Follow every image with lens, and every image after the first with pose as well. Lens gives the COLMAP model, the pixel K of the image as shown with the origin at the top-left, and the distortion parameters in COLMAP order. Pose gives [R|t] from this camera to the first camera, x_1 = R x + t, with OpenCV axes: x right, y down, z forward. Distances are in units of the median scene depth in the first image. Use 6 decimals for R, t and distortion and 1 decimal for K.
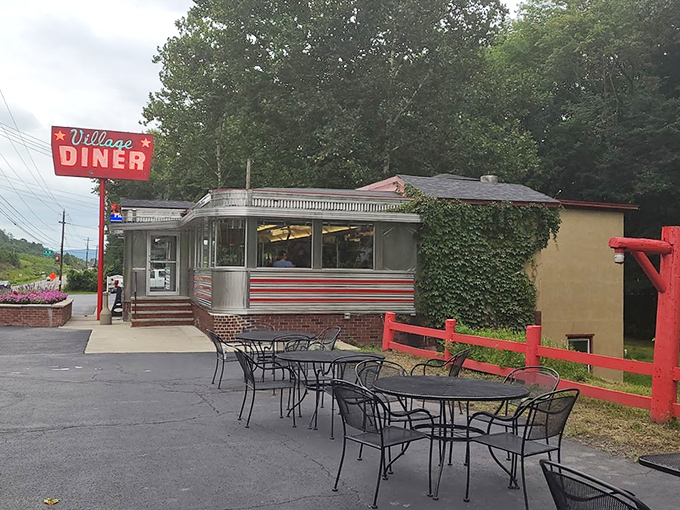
lens RADIAL K [[749.3, 0, 341.3], [0, 749.3, 254.5], [0, 0, 1]] dist [-0.069029, 0.000000]
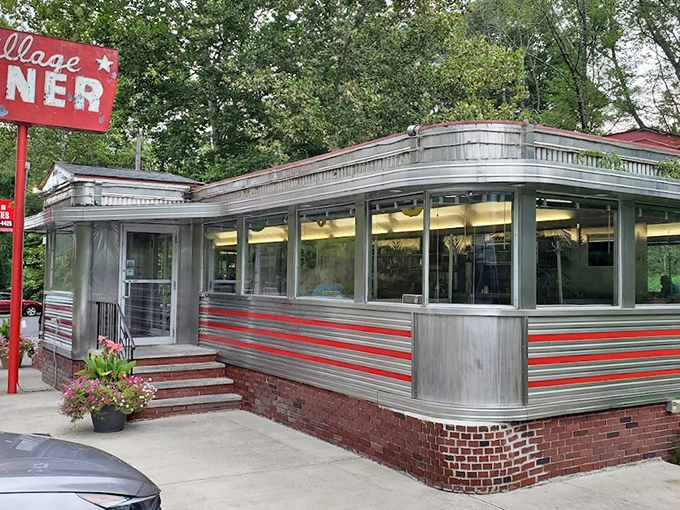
lens RADIAL K [[749.3, 0, 338.6], [0, 749.3, 255.2], [0, 0, 1]] dist [-0.069029, 0.000000]
pose [[0.971285, 0.004963, 0.237865, -0.228691], [-0.003735, 0.999977, -0.005613, -0.006233], [-0.237888, 0.004563, 0.971282, 0.437548]]
